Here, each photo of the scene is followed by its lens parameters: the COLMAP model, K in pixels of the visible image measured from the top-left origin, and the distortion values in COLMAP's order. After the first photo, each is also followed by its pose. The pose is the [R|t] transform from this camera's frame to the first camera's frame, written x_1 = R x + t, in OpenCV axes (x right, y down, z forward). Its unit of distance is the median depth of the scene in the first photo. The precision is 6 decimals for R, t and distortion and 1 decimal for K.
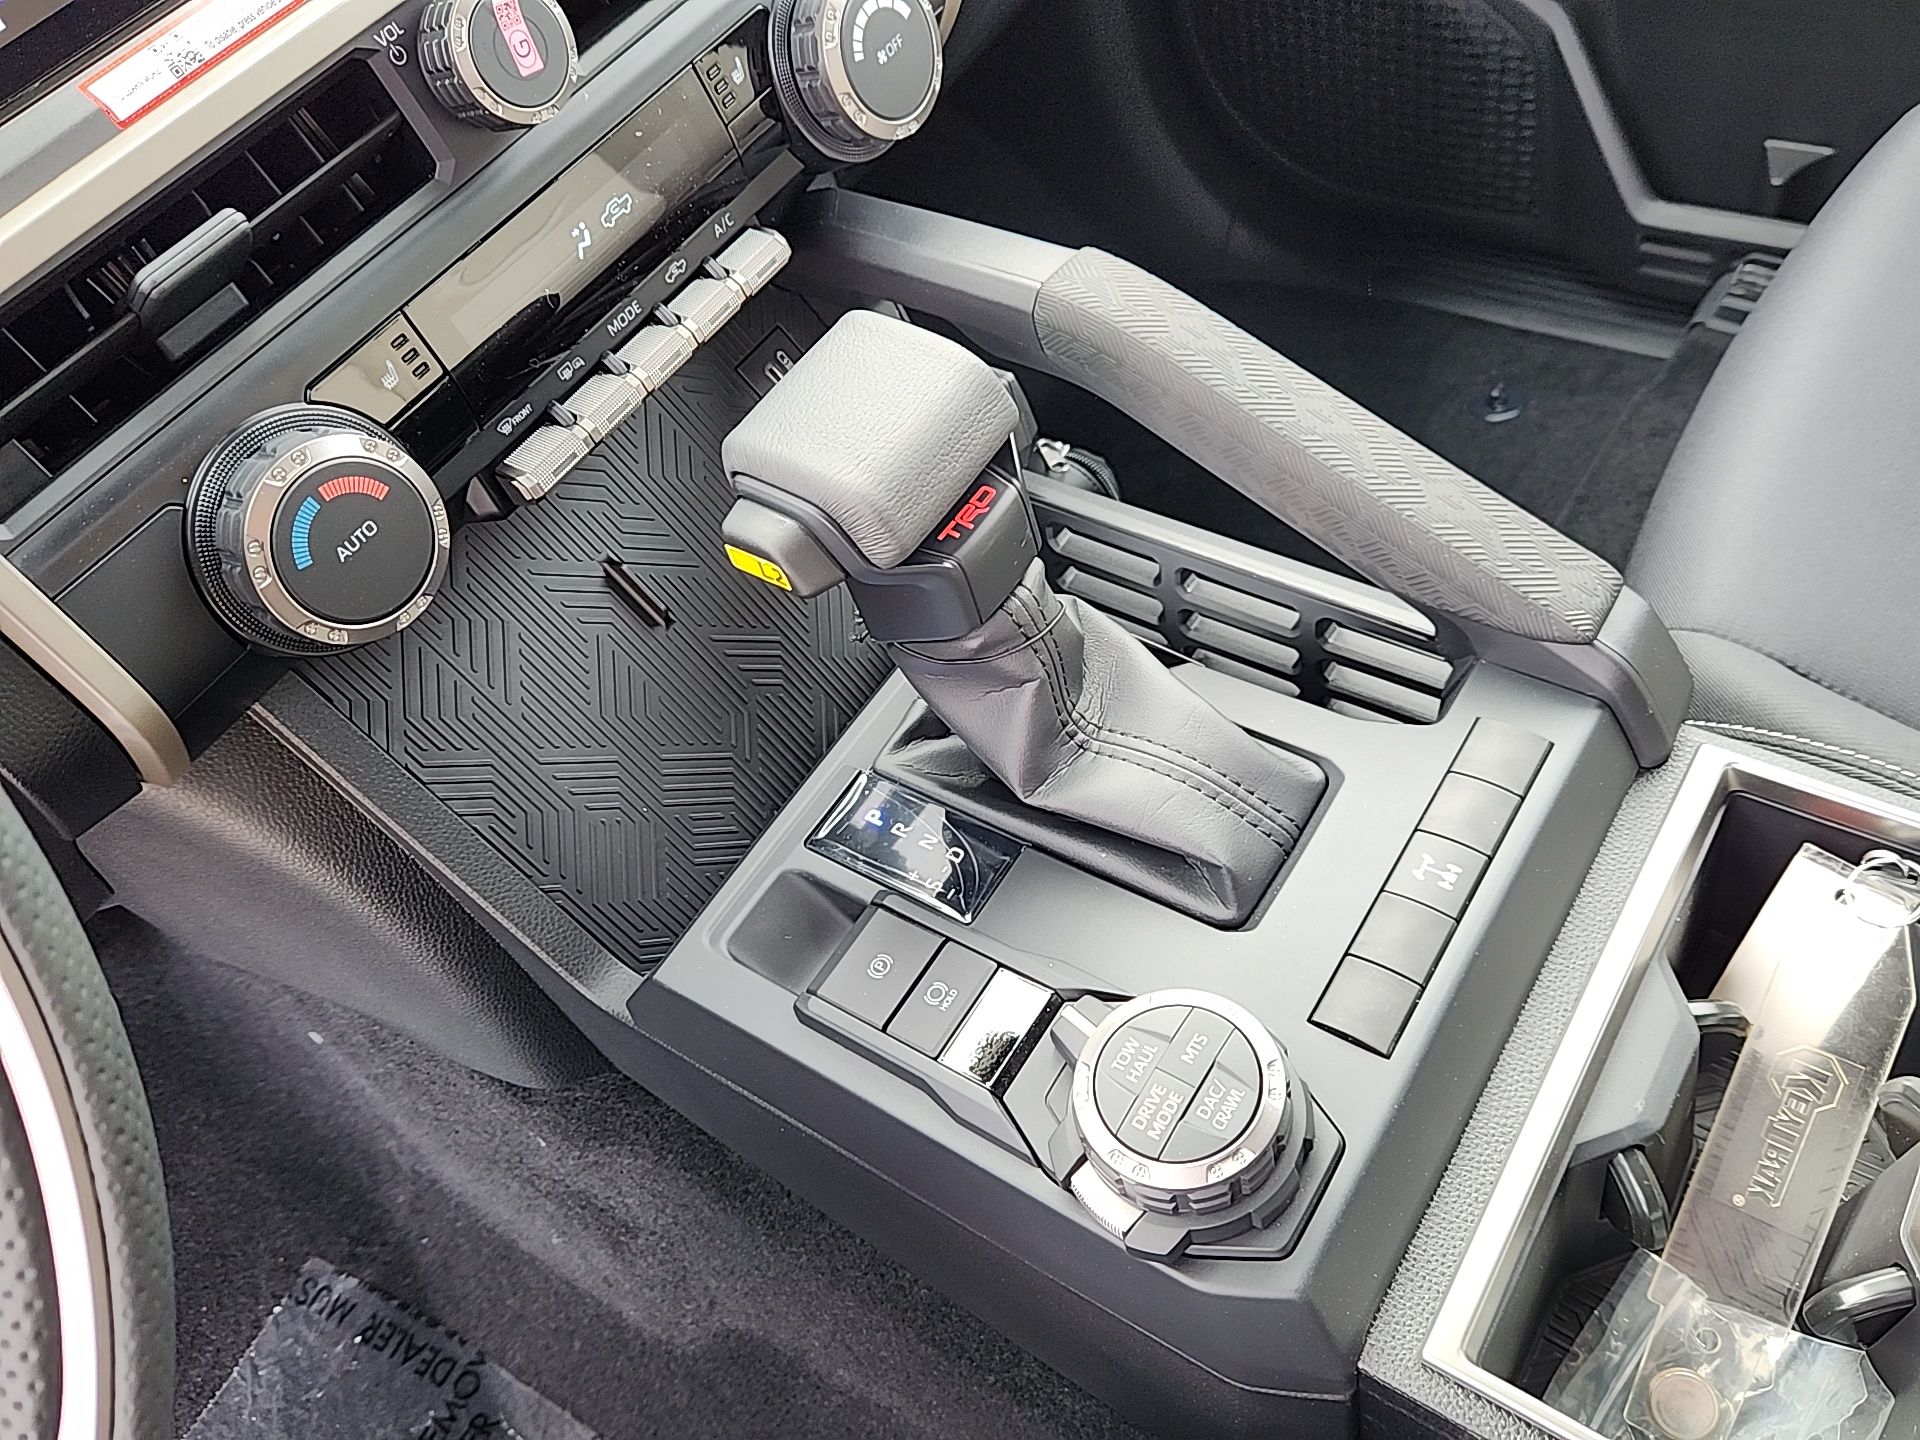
lens RADIAL K [[1543.0, 0, 956.0], [0, 1543.0, 701.3], [0, 0, 1]] dist [0.070526, -0.078317]
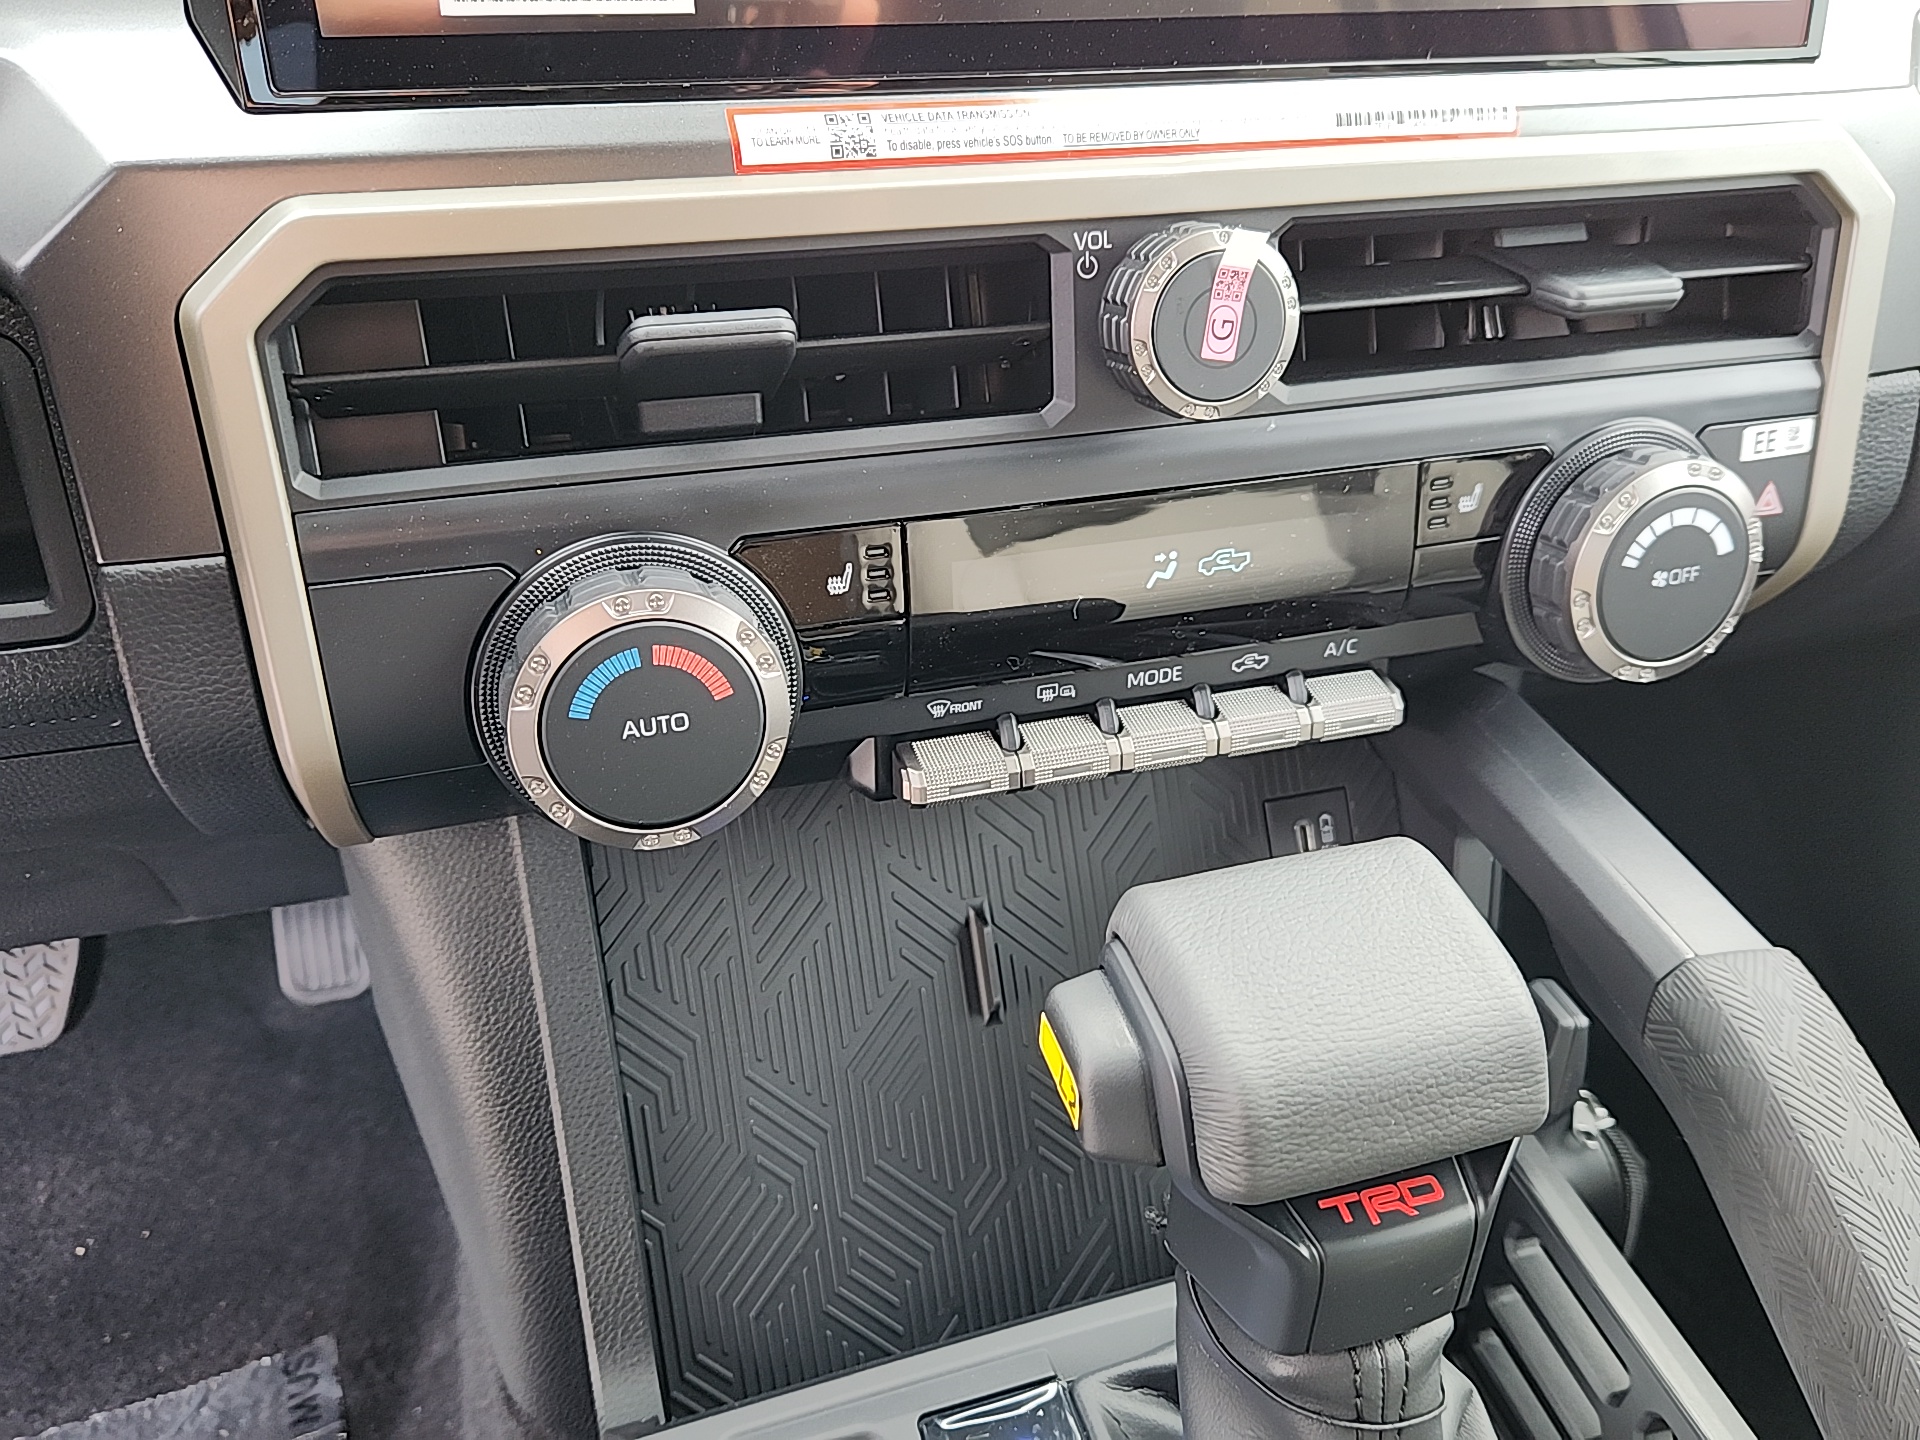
lens RADIAL K [[1543.0, 0, 975.9], [0, 1543.0, 722.7], [0, 0, 1]] dist [0.070526, -0.078317]
pose [[0.768381, 0.533112, -0.354093, 0.001140], [-0.596181, 0.797432, -0.093119, -0.108168], [0.232722, 0.282655, 0.930563, 0.284070]]
